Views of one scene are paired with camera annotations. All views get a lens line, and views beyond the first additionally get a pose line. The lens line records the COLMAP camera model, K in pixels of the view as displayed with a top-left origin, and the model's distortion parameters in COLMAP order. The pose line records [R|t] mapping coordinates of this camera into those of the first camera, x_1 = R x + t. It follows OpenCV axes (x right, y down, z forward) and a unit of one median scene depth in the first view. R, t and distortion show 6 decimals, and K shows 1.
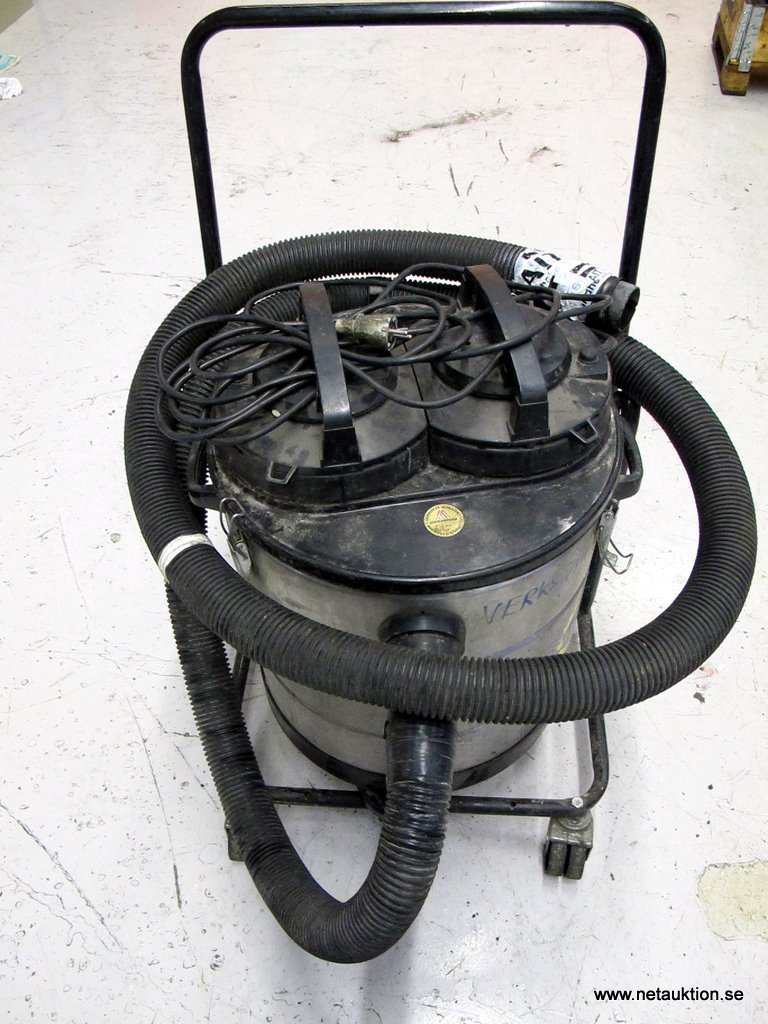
lens RADIAL K [[897.1, 0, 375.9], [0, 897.1, 511.2], [0, 0, 1]] dist [-0.133423, 0.076372]
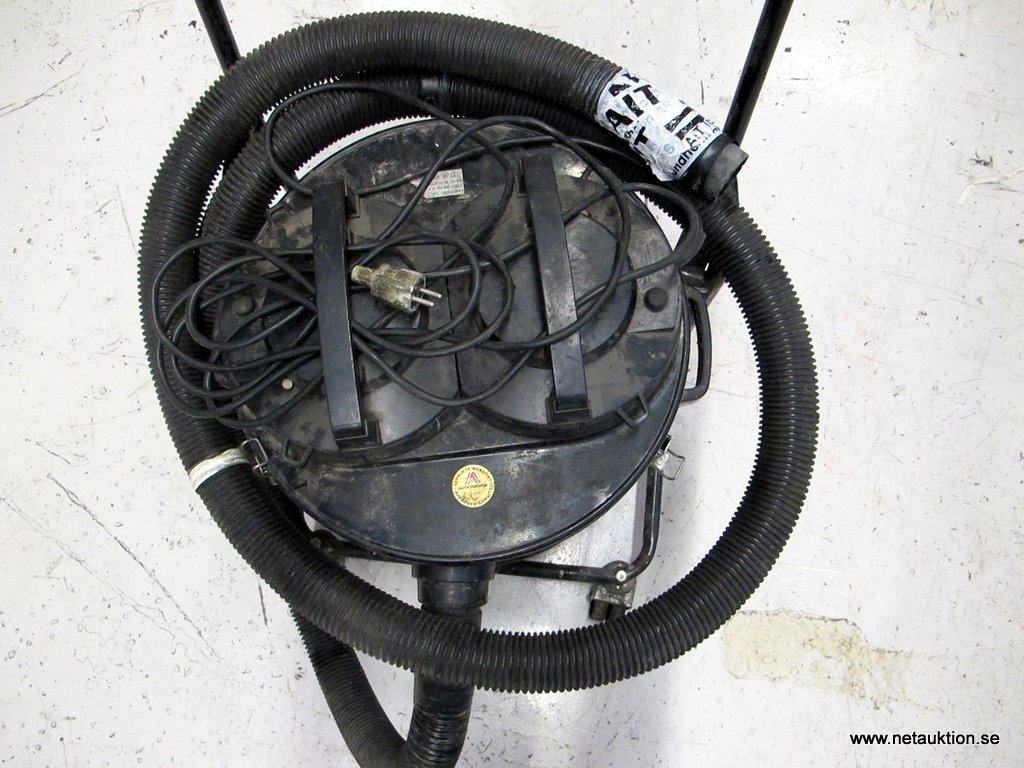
lens RADIAL K [[897.1, 0, 522.9], [0, 897.1, 388.9], [0, 0, 1]] dist [-0.133423, 0.076372]
pose [[0.999000, 0.042276, 0.014577, 0.089923], [-0.043721, 0.854903, 0.516942, -0.466547], [0.009392, -0.517062, 0.855896, 0.195930]]
